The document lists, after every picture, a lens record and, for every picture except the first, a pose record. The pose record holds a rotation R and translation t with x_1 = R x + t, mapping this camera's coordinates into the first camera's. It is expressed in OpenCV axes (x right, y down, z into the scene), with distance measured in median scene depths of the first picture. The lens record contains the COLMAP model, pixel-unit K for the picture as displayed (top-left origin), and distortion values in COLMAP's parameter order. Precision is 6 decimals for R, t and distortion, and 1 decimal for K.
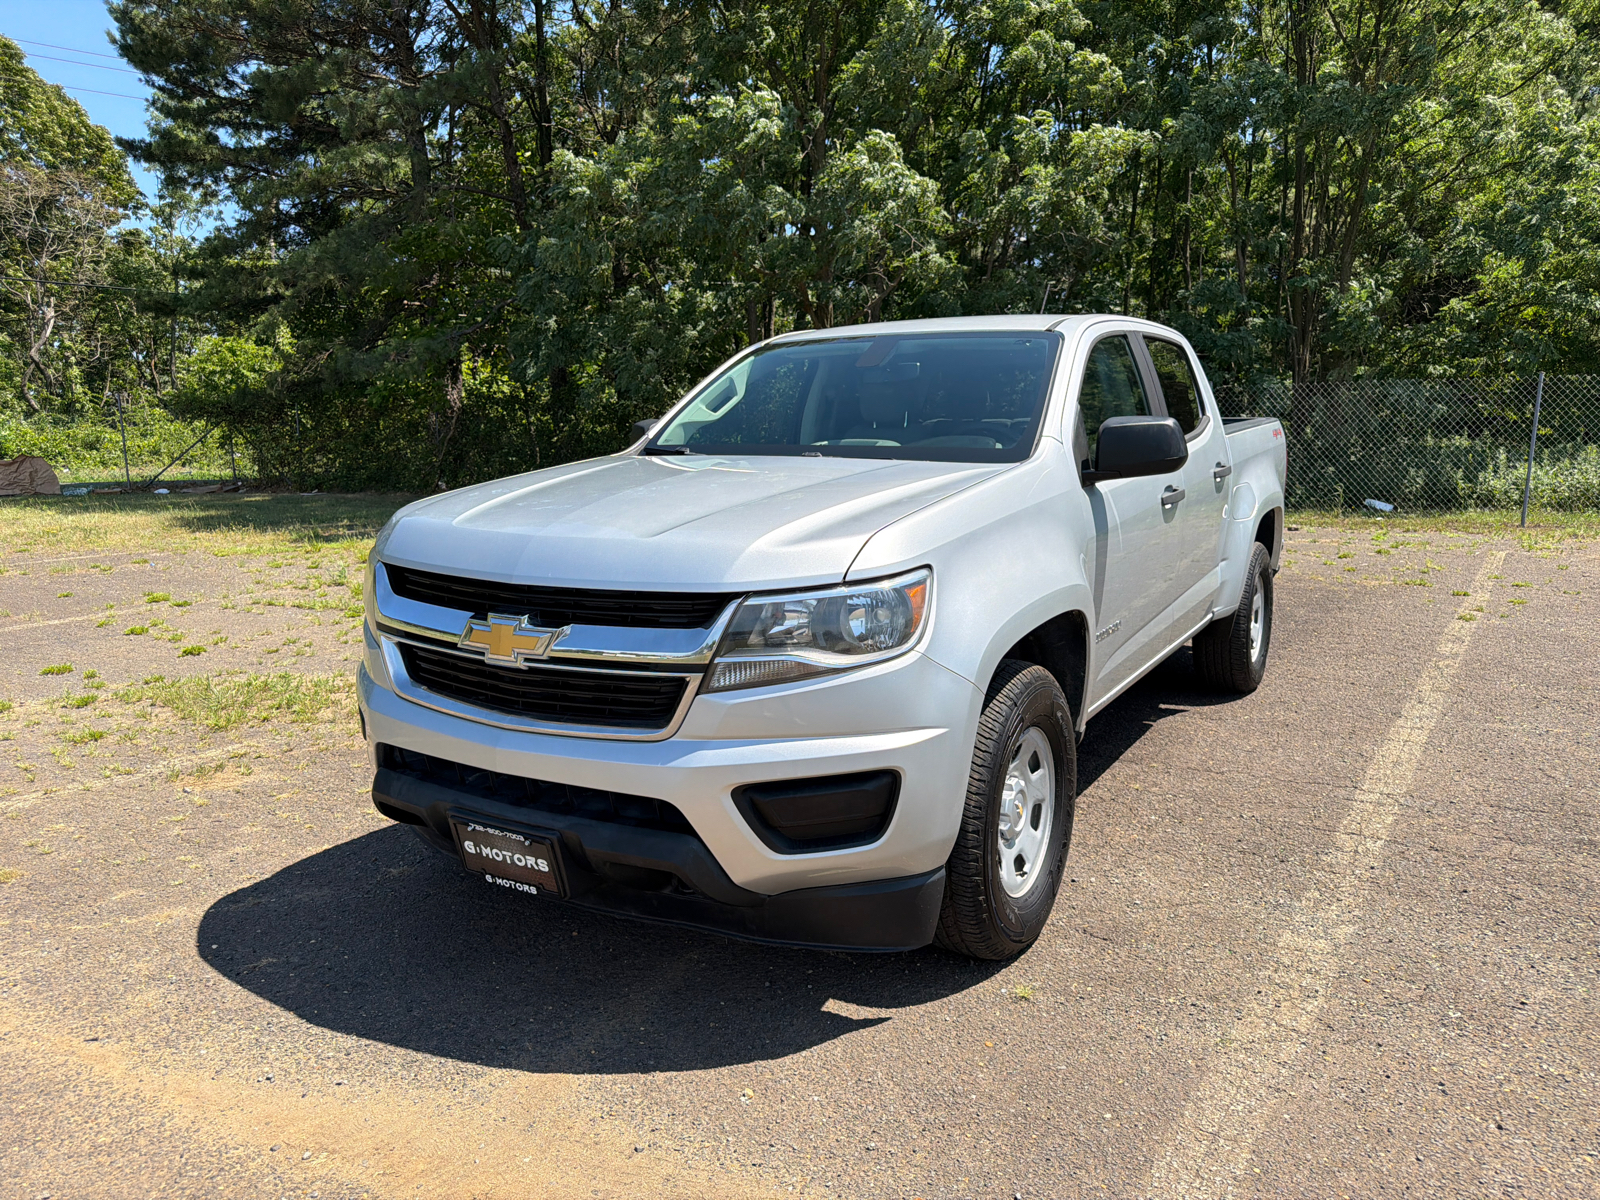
lens RADIAL K [[1141.1, 0, 797.8], [0, 1141.1, 598.1], [0, 0, 1]] dist [0.035880, -0.043753]
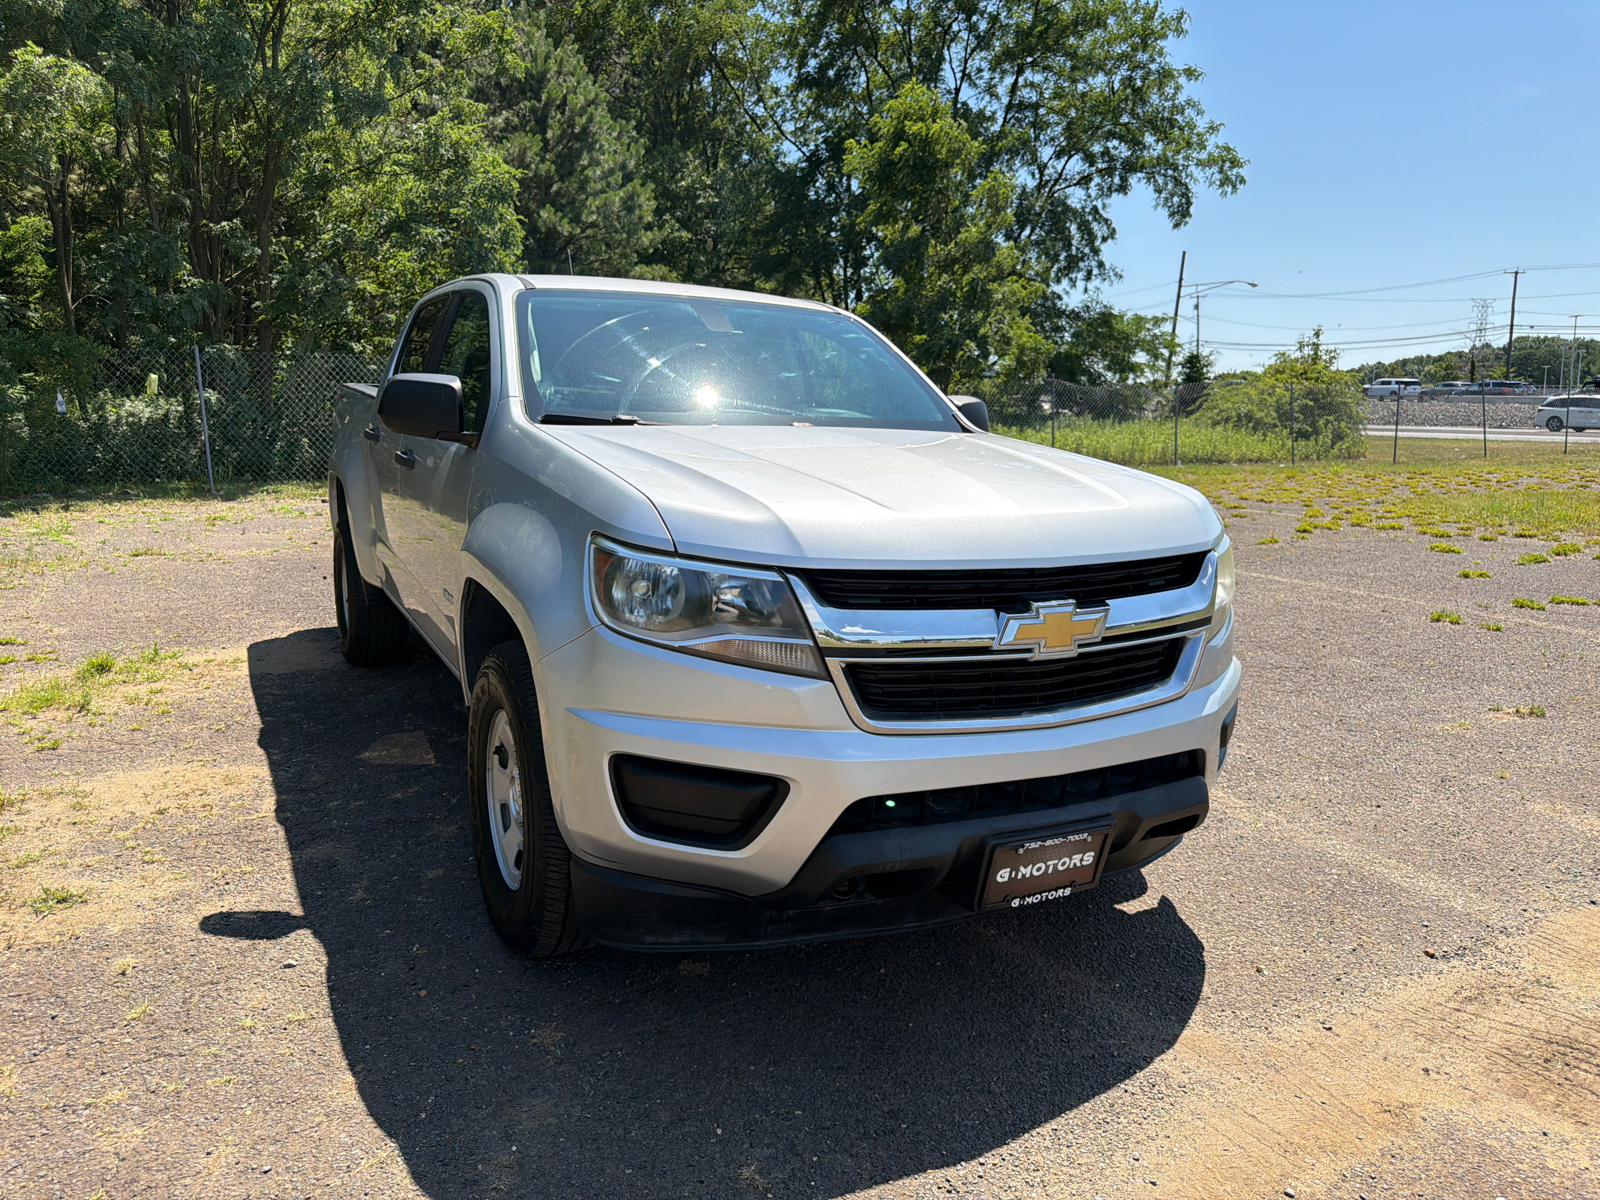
lens RADIAL K [[1141.1, 0, 801.7], [0, 1141.1, 595.3], [0, 0, 1]] dist [0.035880, -0.043753]
pose [[0.514704, -0.121851, 0.848665, -1.049047], [0.103126, 0.991461, 0.079809, -0.077902], [-0.851143, 0.046441, 0.522875, 0.646708]]
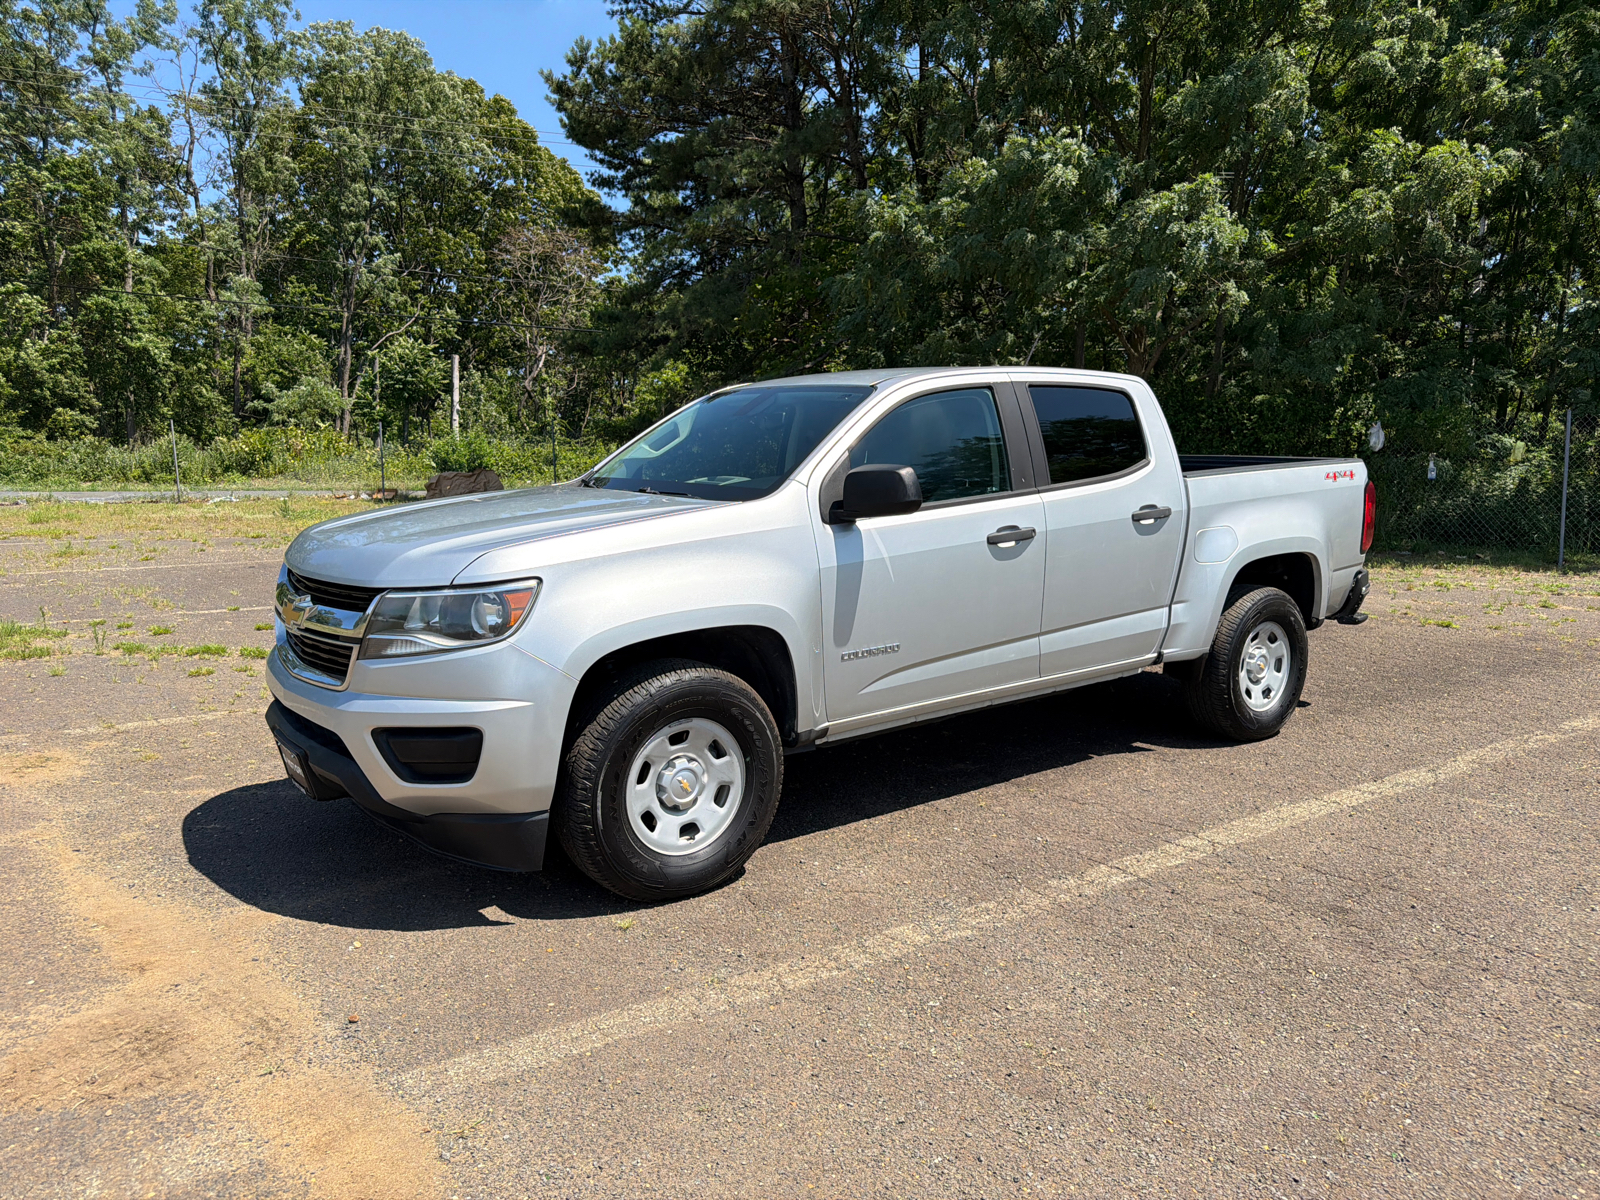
lens RADIAL K [[1141.1, 0, 799.2], [0, 1141.1, 594.6], [0, 0, 1]] dist [0.035880, -0.043753]
pose [[0.931682, 0.057003, -0.358775, 0.796441], [-0.065039, 0.997829, -0.010358, -0.014061], [0.357405, 0.032985, 0.933367, -0.109154]]
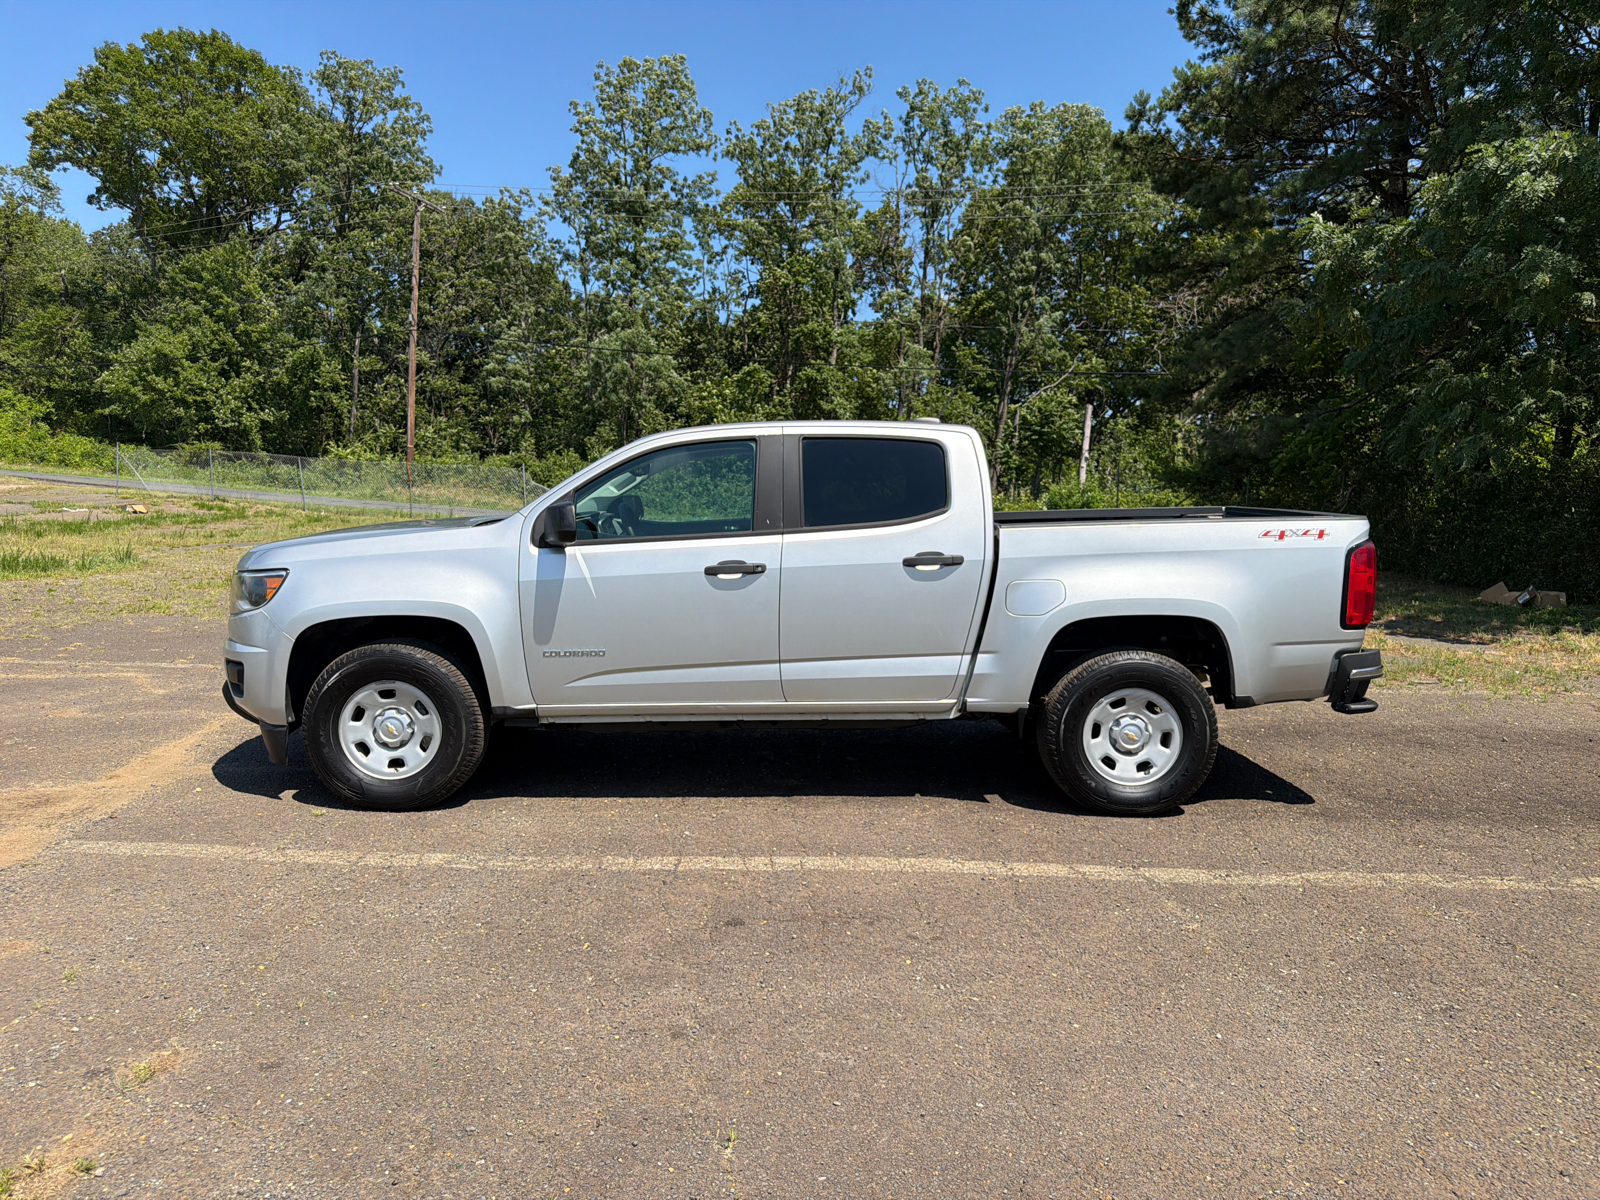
lens RADIAL K [[1141.1, 0, 793.3], [0, 1141.1, 606.5], [0, 0, 1]] dist [0.035880, -0.043753]
pose [[0.540875, 0.103829, -0.834670, 2.080872], [-0.147708, 0.988655, 0.027267, -0.139520], [0.828032, 0.108539, 0.550075, 0.583505]]
